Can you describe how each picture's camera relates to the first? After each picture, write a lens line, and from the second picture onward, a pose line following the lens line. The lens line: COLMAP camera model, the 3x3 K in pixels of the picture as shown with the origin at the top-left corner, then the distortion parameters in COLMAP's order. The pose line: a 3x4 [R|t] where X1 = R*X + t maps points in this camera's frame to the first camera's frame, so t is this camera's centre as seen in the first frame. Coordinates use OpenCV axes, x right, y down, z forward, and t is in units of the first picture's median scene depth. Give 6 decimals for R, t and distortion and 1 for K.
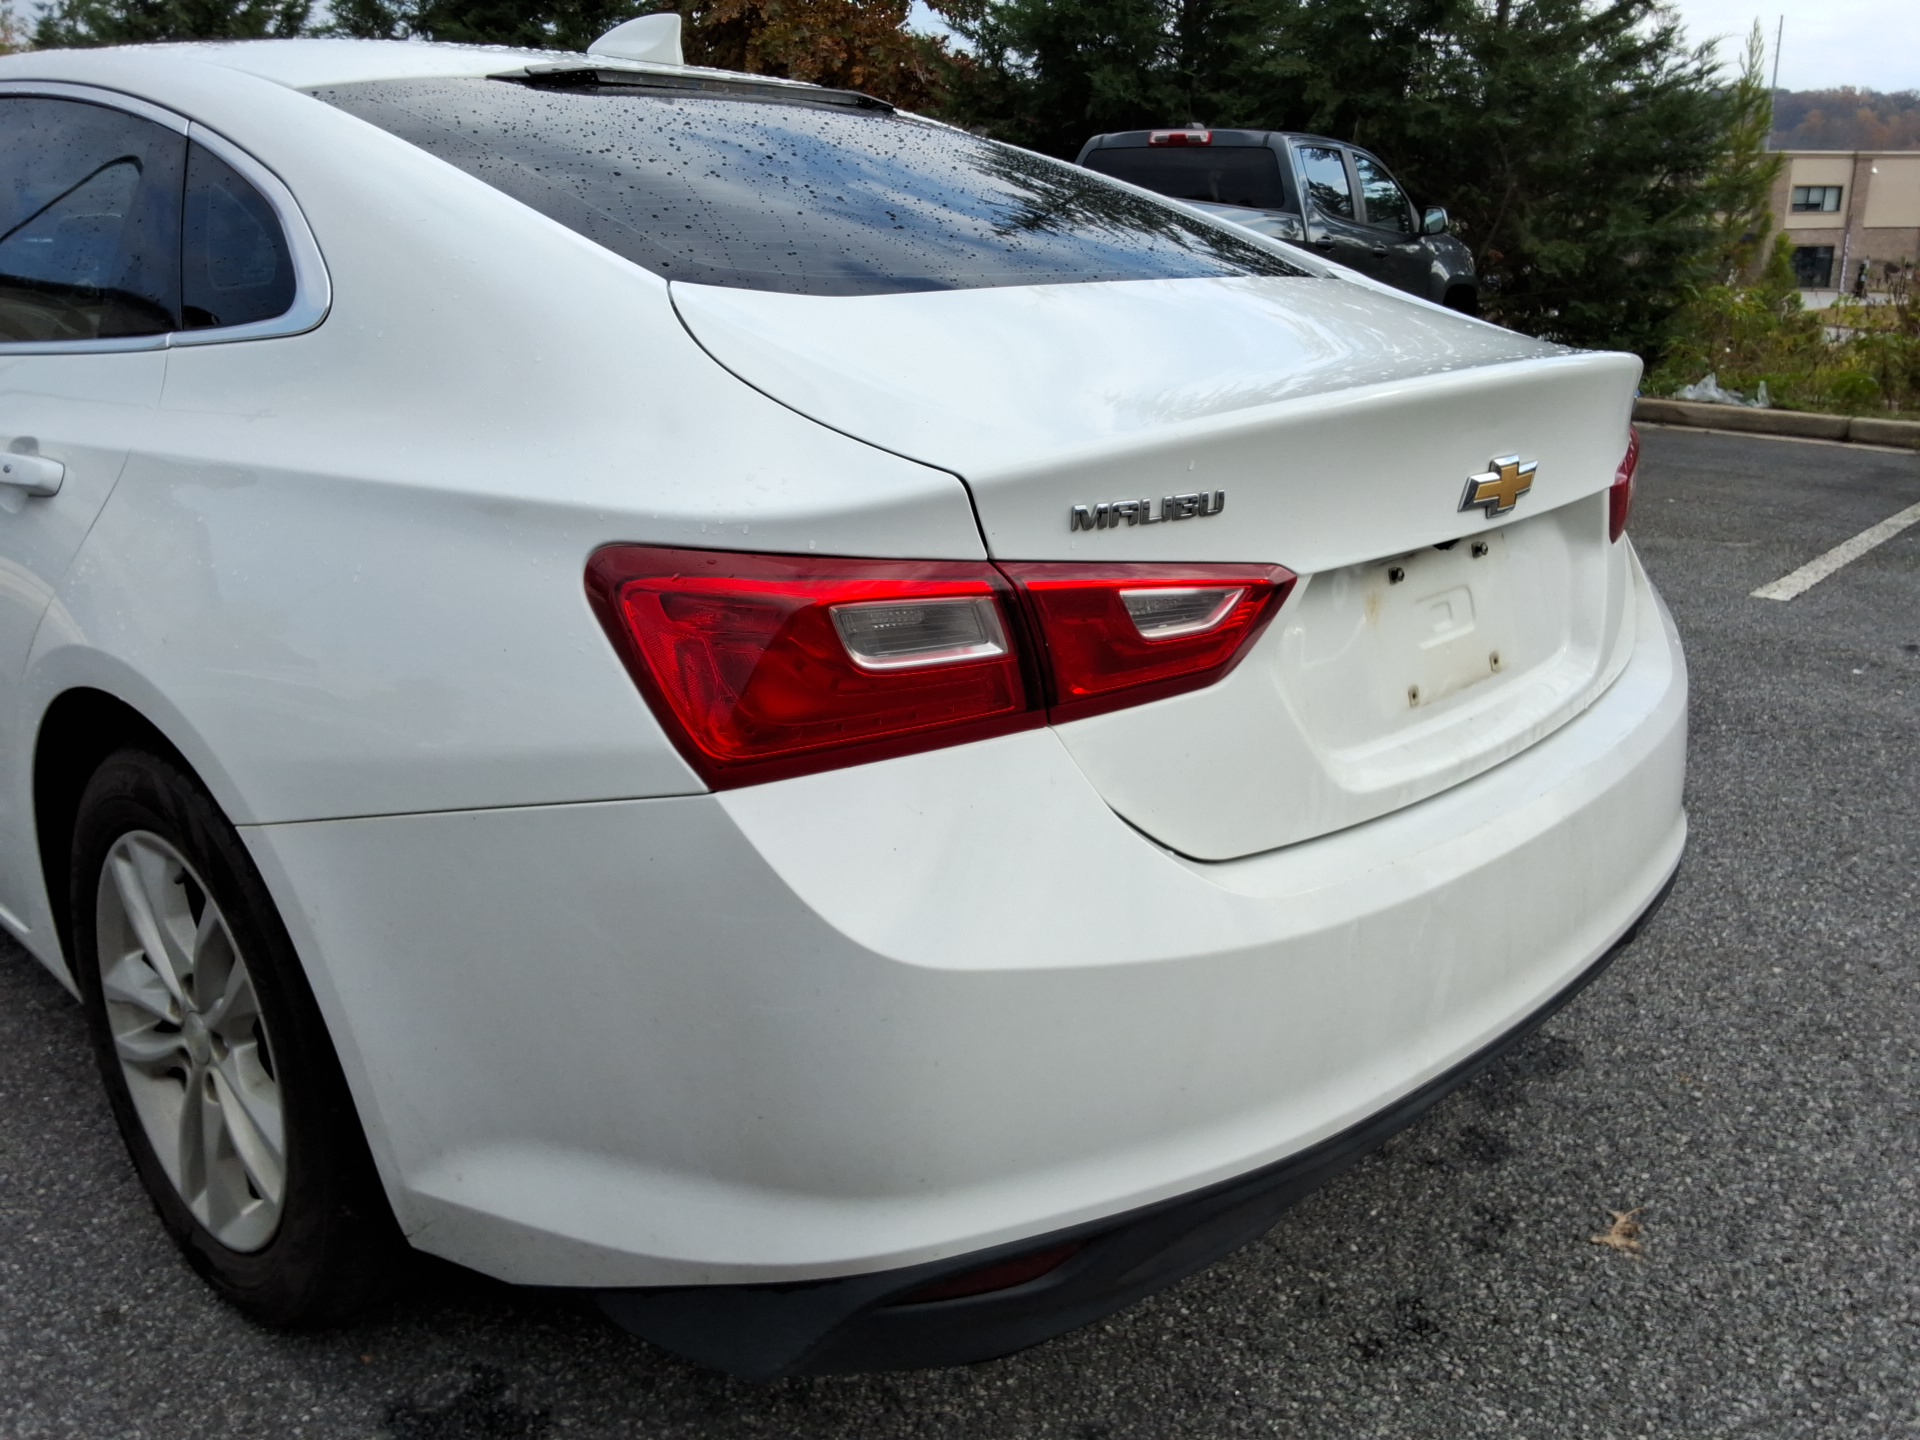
lens RADIAL K [[1542.7, 0, 943.6], [0, 1542.7, 709.3], [0, 0, 1]] dist [0.103028, -0.156195]
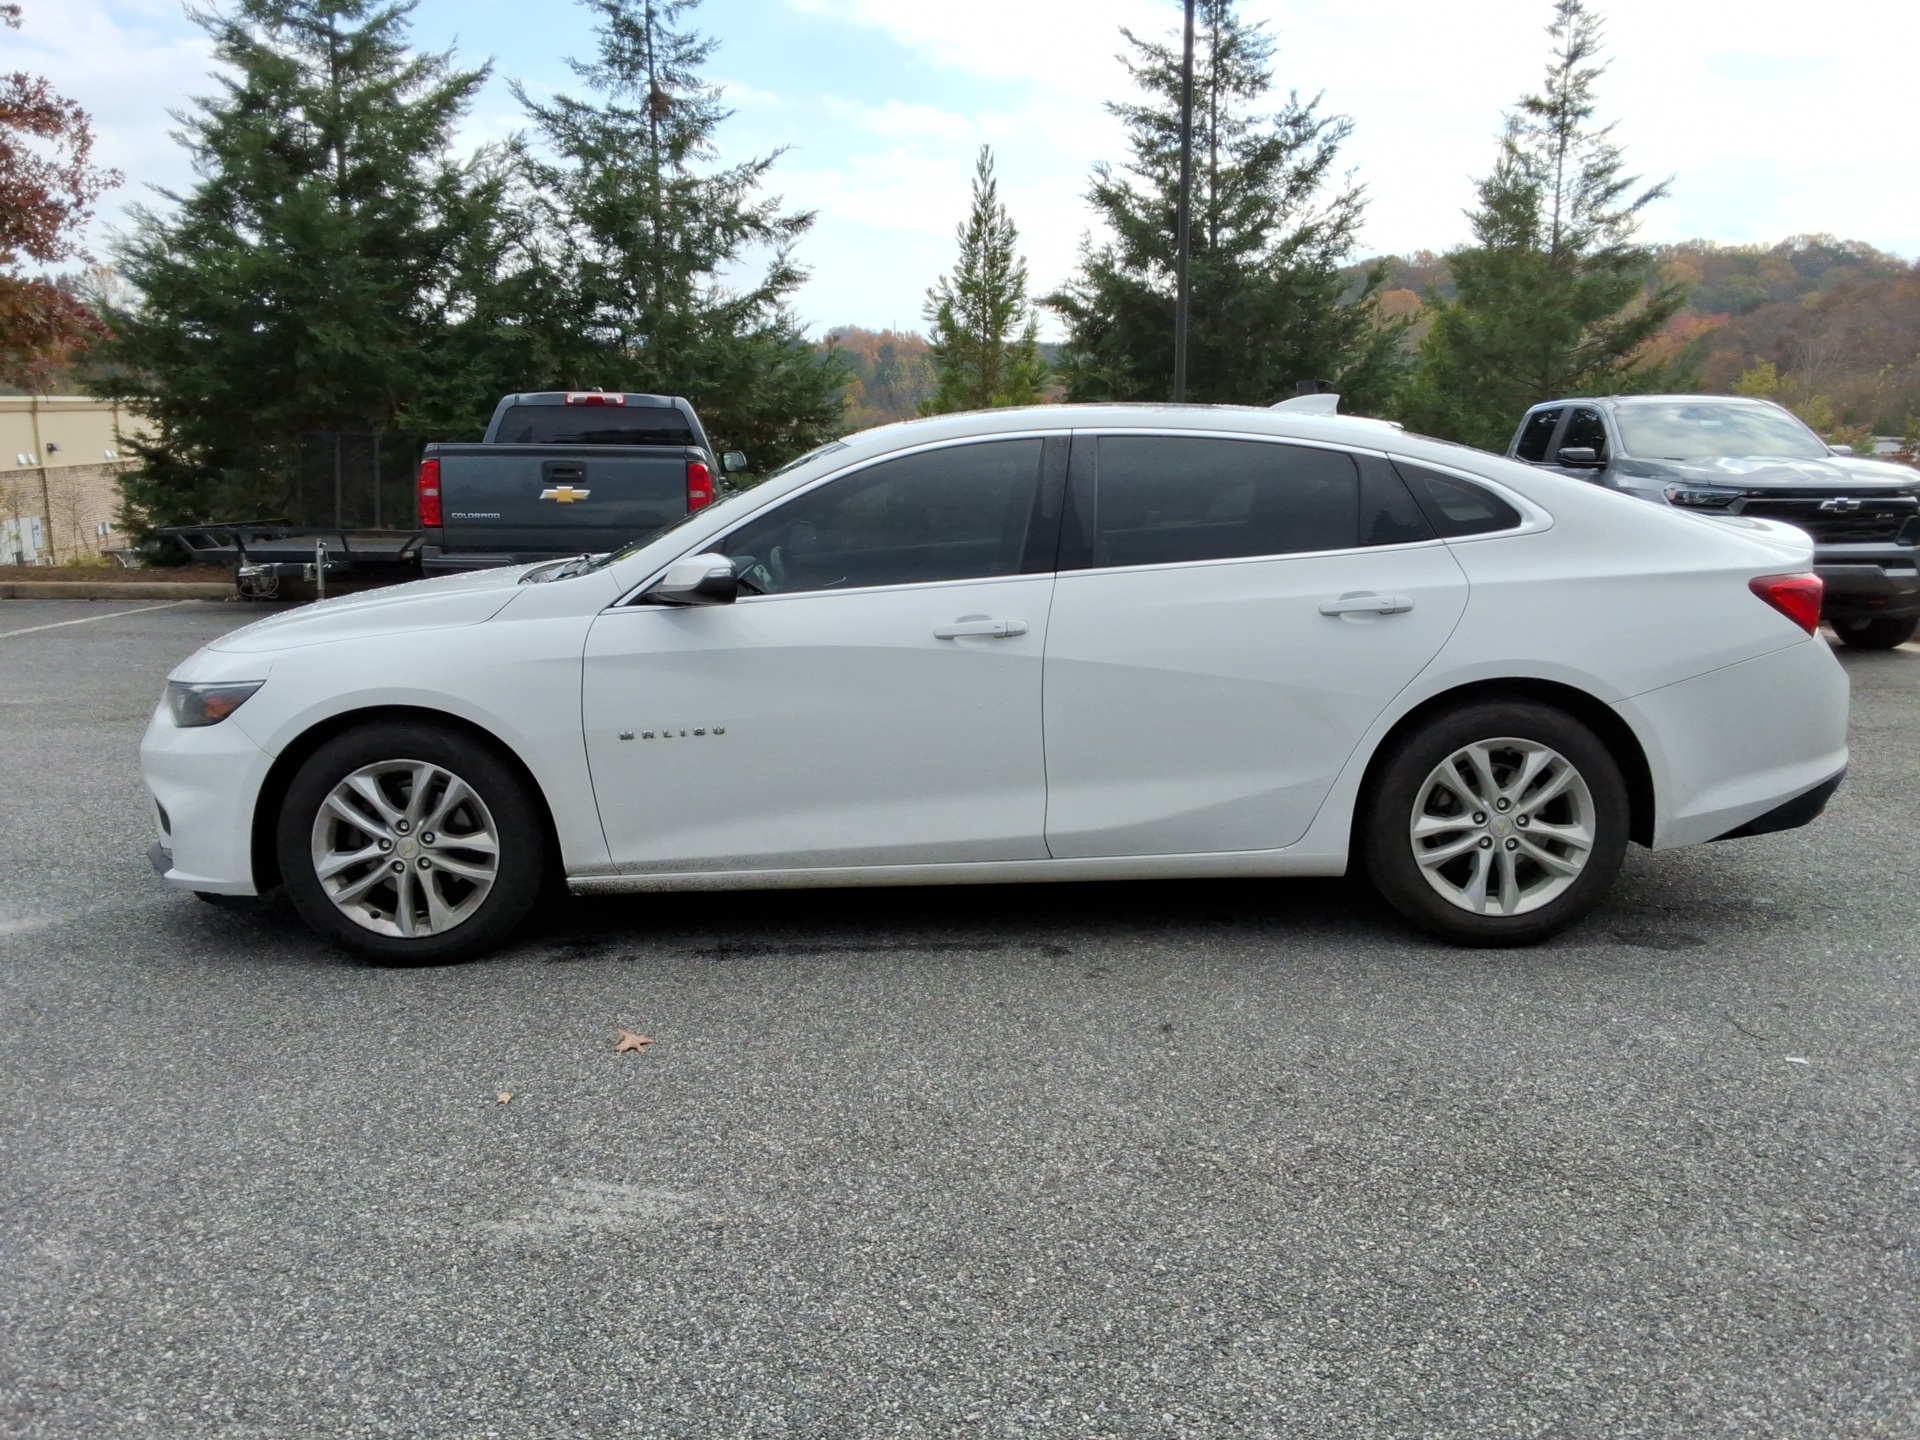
lens RADIAL K [[1542.7, 0, 985.8], [0, 1542.7, 730.1], [0, 0, 1]] dist [0.103028, -0.156195]
pose [[0.723953, -0.137763, 0.675953, -0.352245], [0.220325, 0.974712, -0.037318, -0.002325], [-0.653719, 0.175945, 0.735999, -0.033842]]
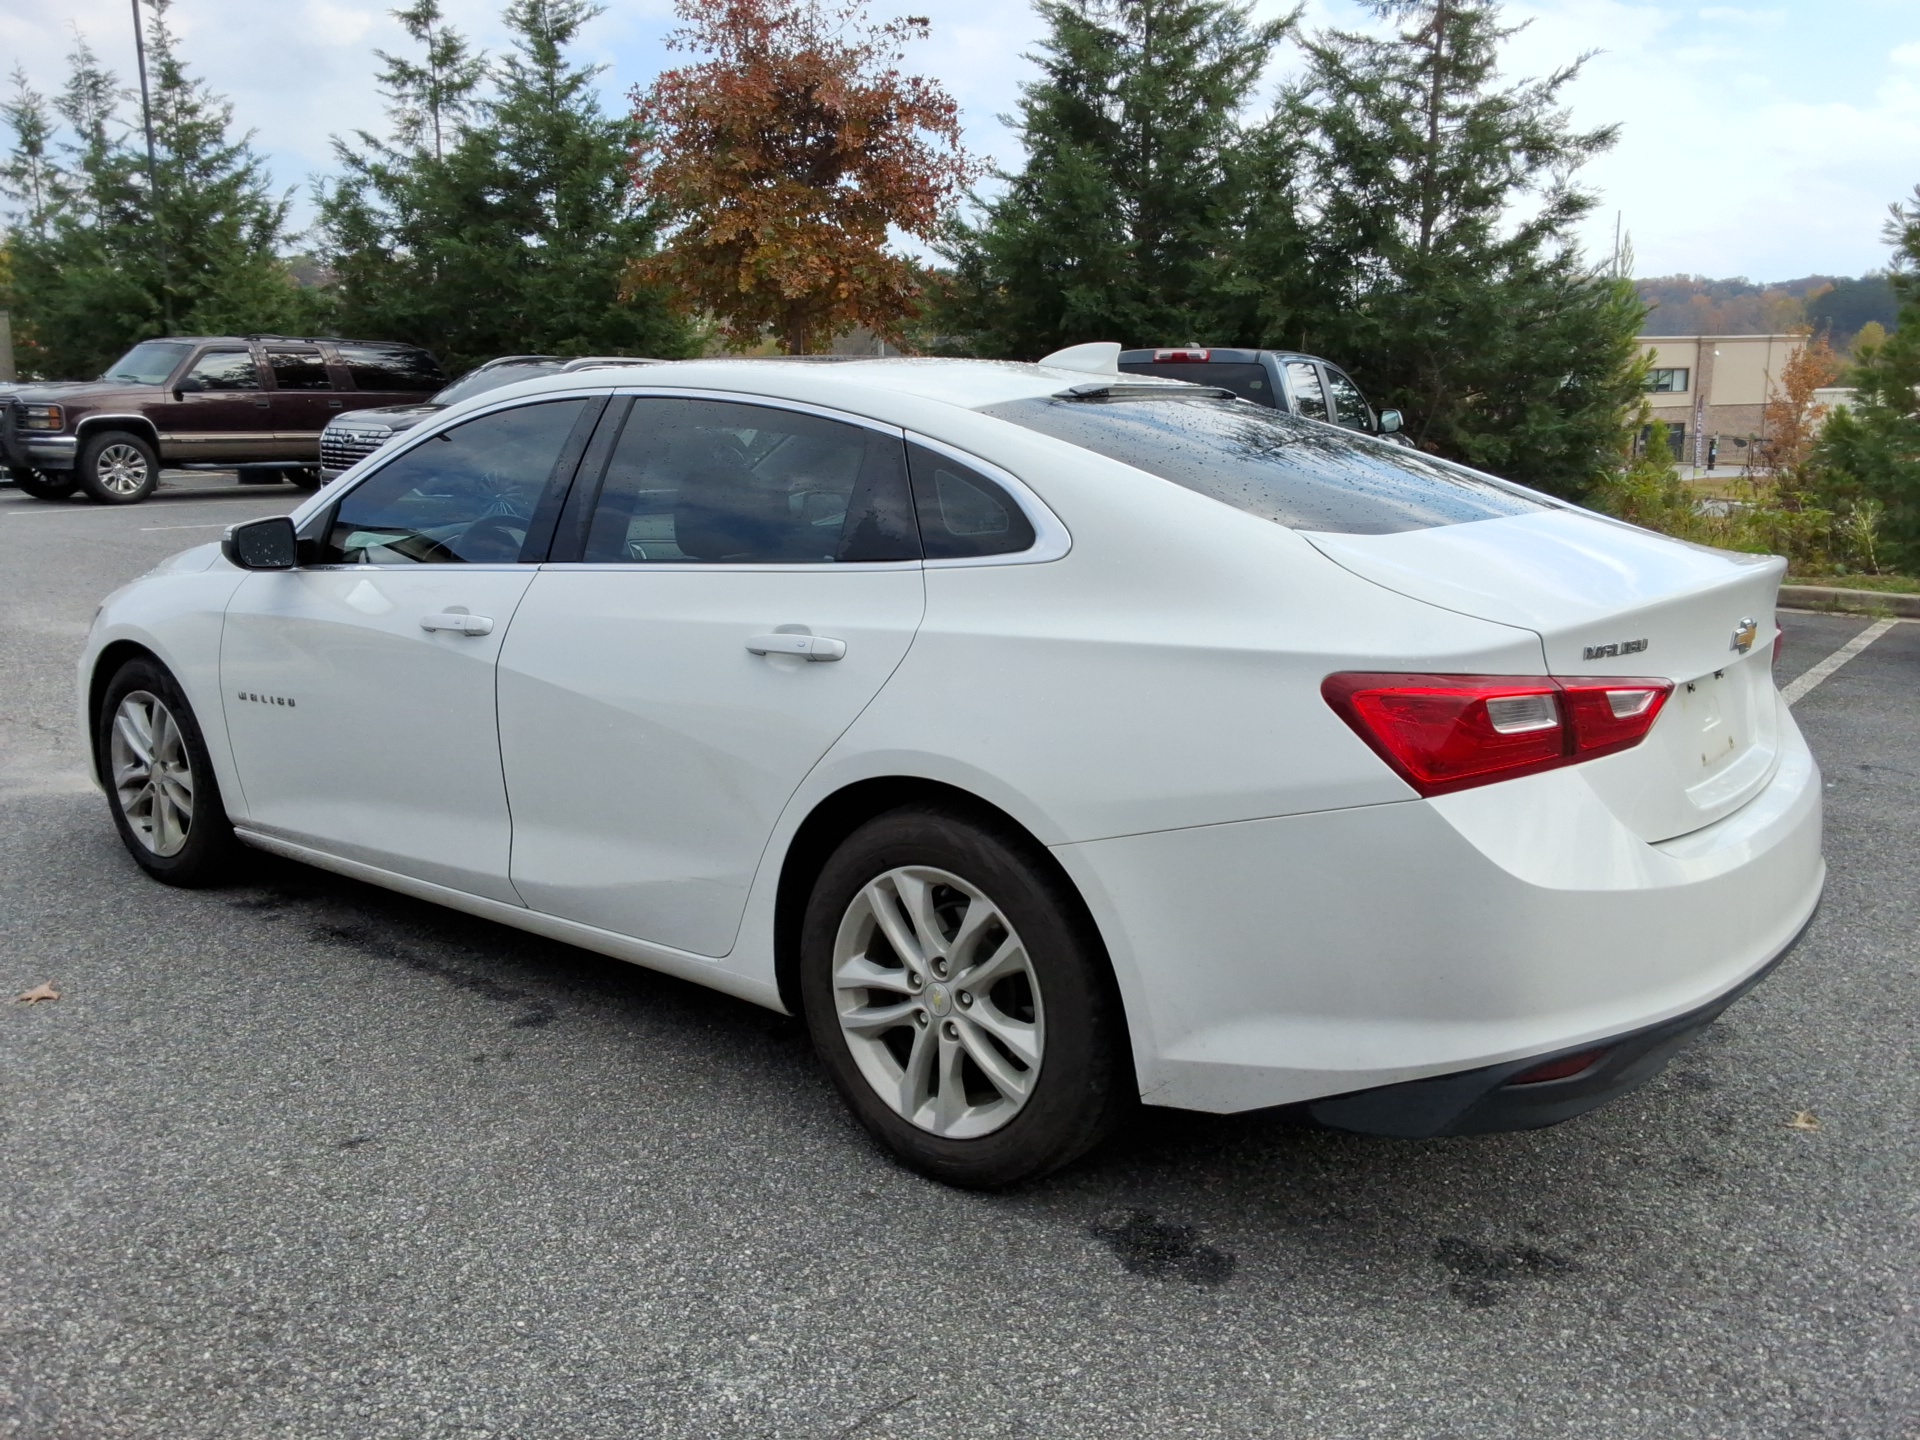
lens RADIAL K [[1542.7, 0, 961.7], [0, 1542.7, 718.1], [0, 0, 1]] dist [0.103028, -0.156195]
pose [[0.997146, -0.021521, 0.072371, -0.075253], [0.028968, 0.994209, -0.103485, 0.012084], [-0.069724, 0.105286, 0.991995, -0.076842]]
